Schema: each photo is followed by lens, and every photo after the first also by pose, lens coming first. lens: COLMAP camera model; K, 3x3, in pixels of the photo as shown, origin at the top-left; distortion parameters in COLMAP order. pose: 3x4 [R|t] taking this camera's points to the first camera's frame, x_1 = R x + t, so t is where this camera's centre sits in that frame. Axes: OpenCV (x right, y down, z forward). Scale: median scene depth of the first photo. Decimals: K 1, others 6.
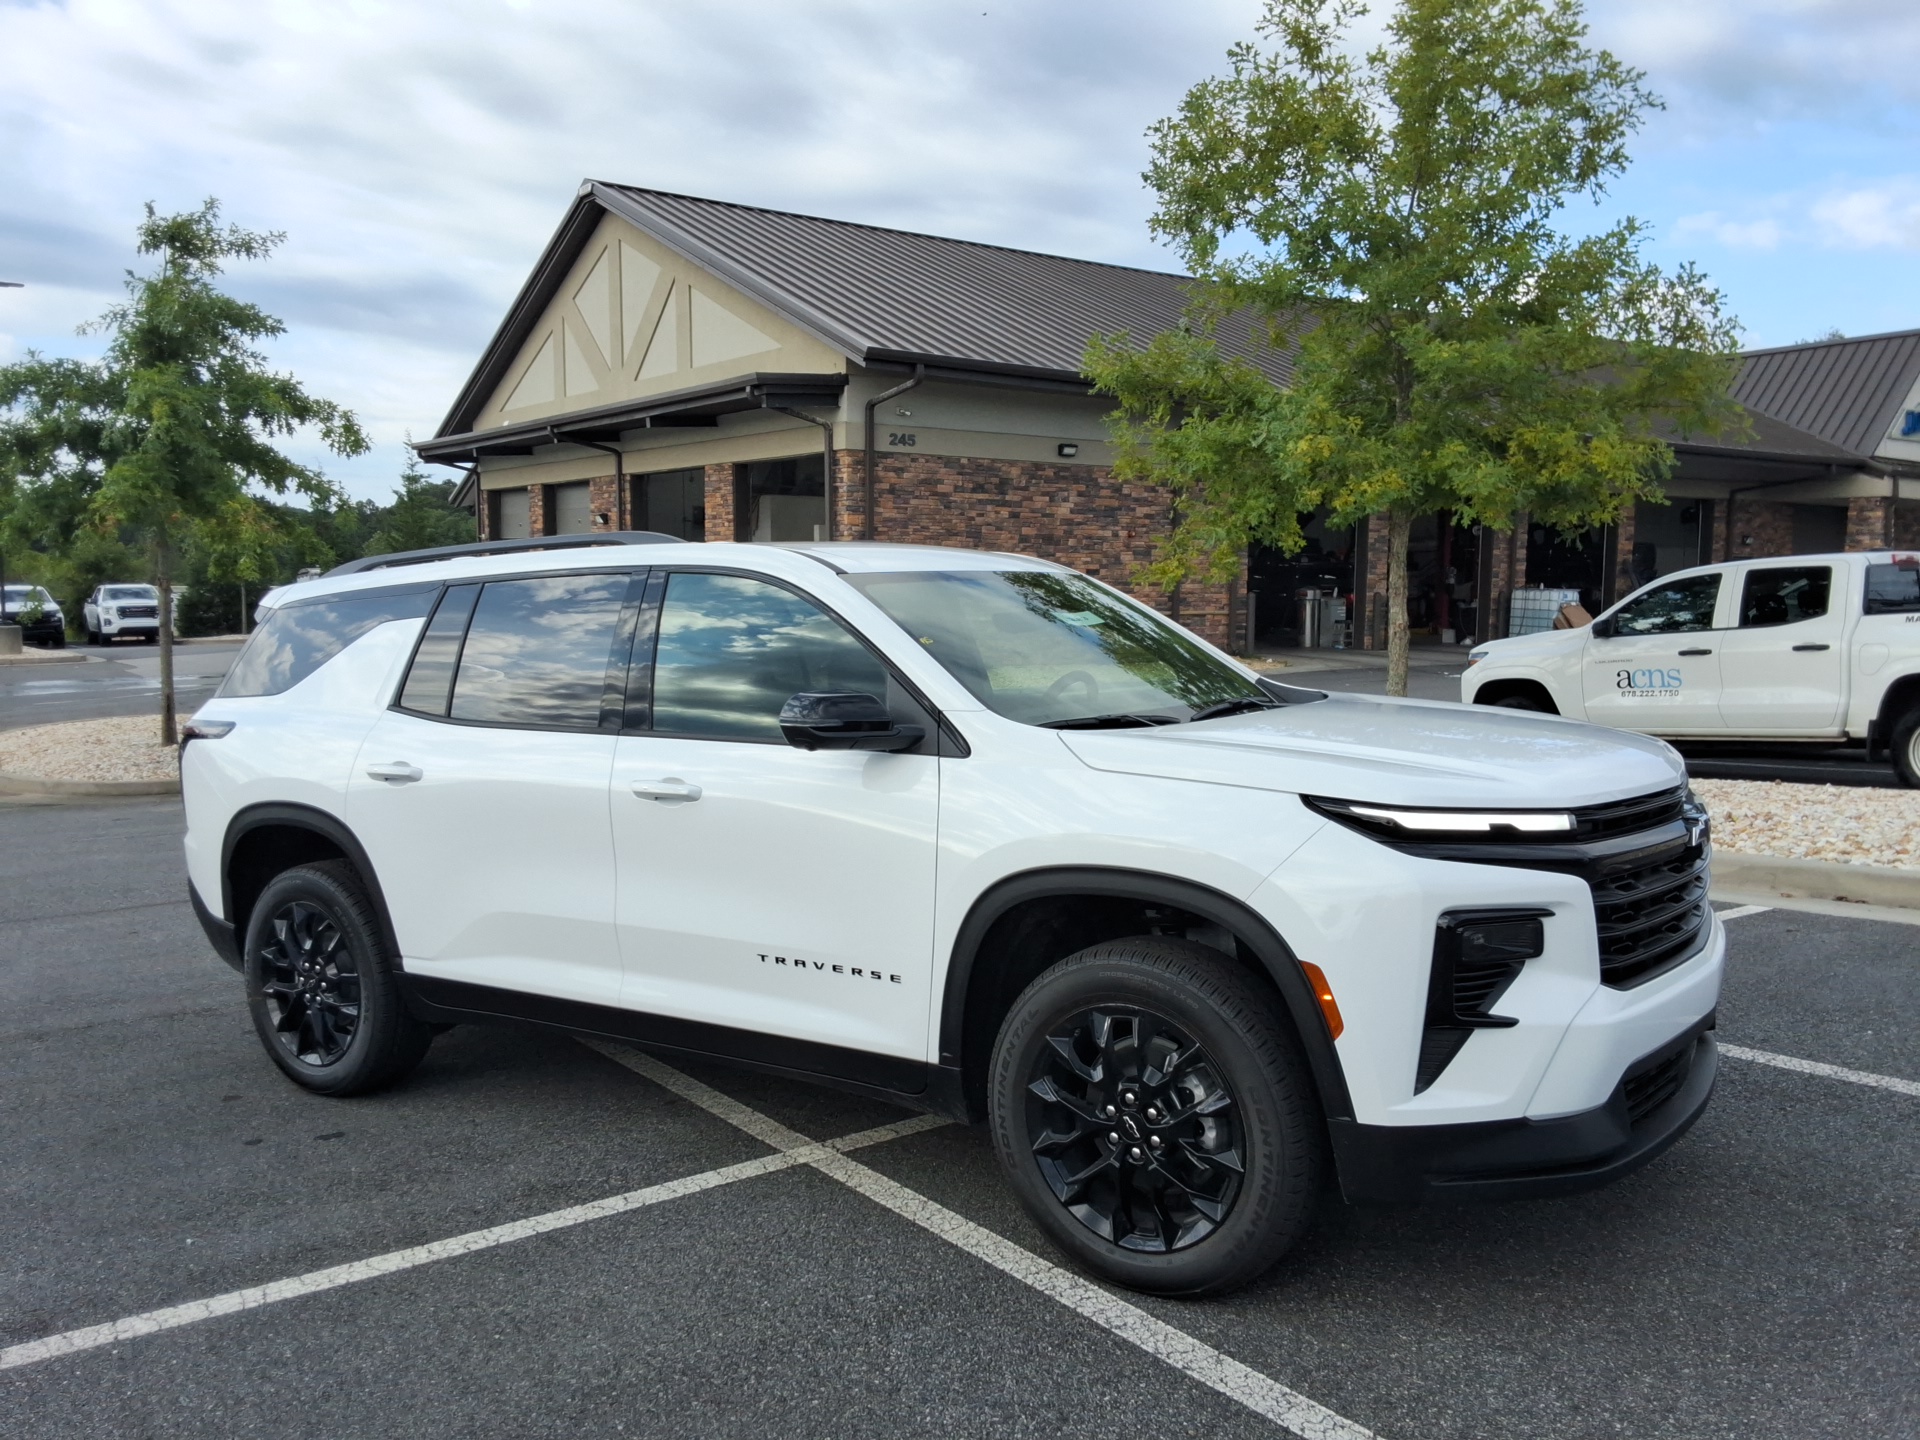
lens RADIAL K [[1543.7, 0, 962.8], [0, 1543.7, 726.7], [0, 0, 1]] dist [0.087444, -0.138598]
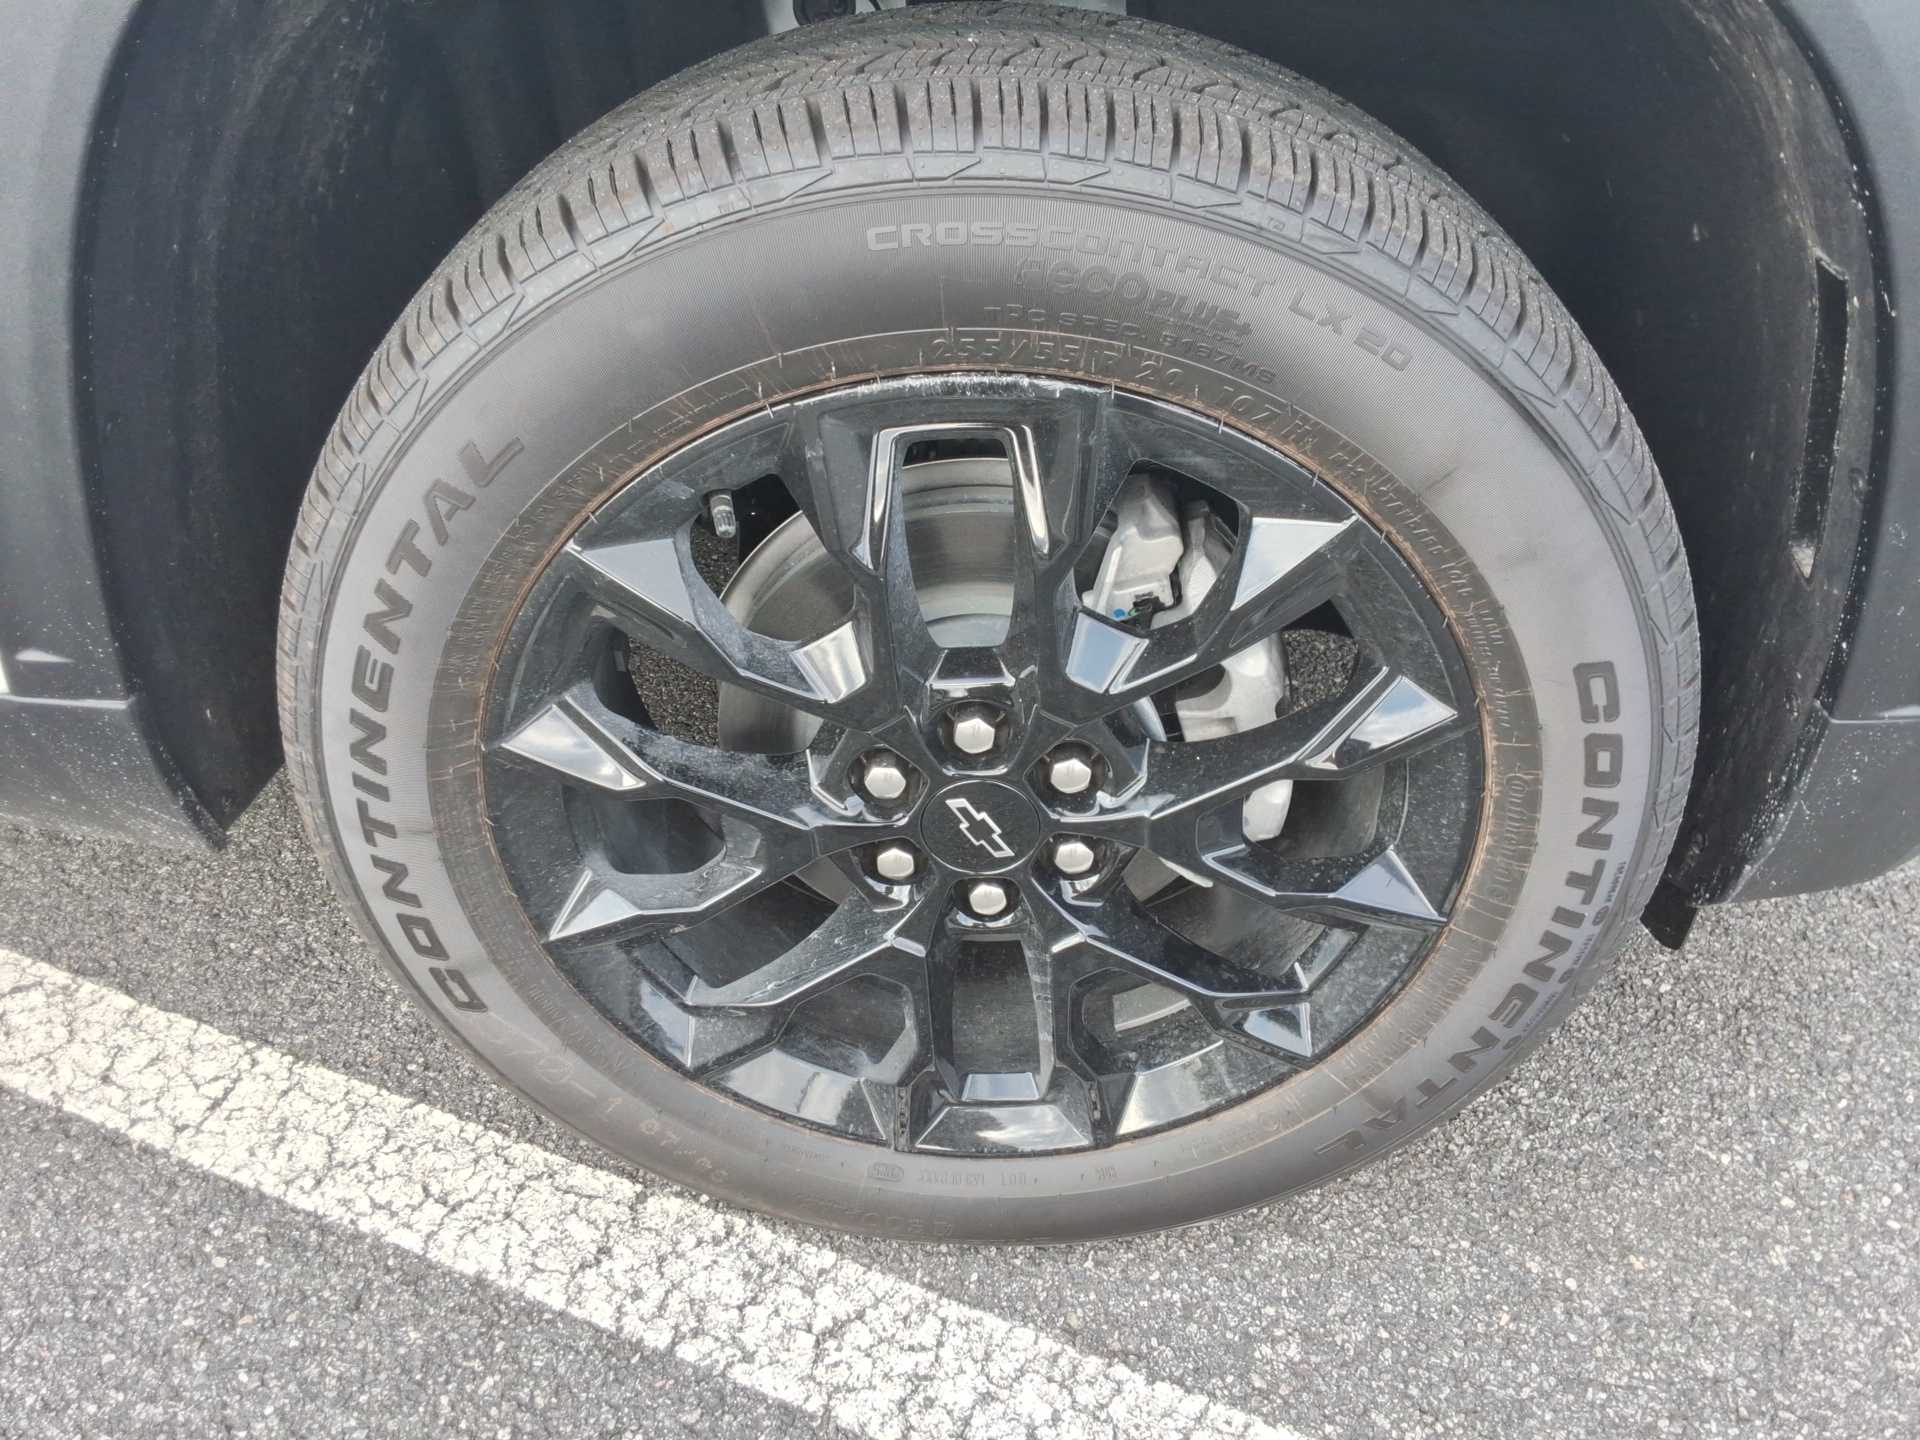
lens RADIAL K [[1543.7, 0, 968.4], [0, 1543.7, 720.9], [0, 0, 1]] dist [0.087444, -0.138598]
pose [[0.835090, -0.275330, 0.476255, -0.001741], [-0.017800, 0.851761, 0.523628, 0.021050], [-0.549826, -0.445753, 0.706396, 0.158999]]
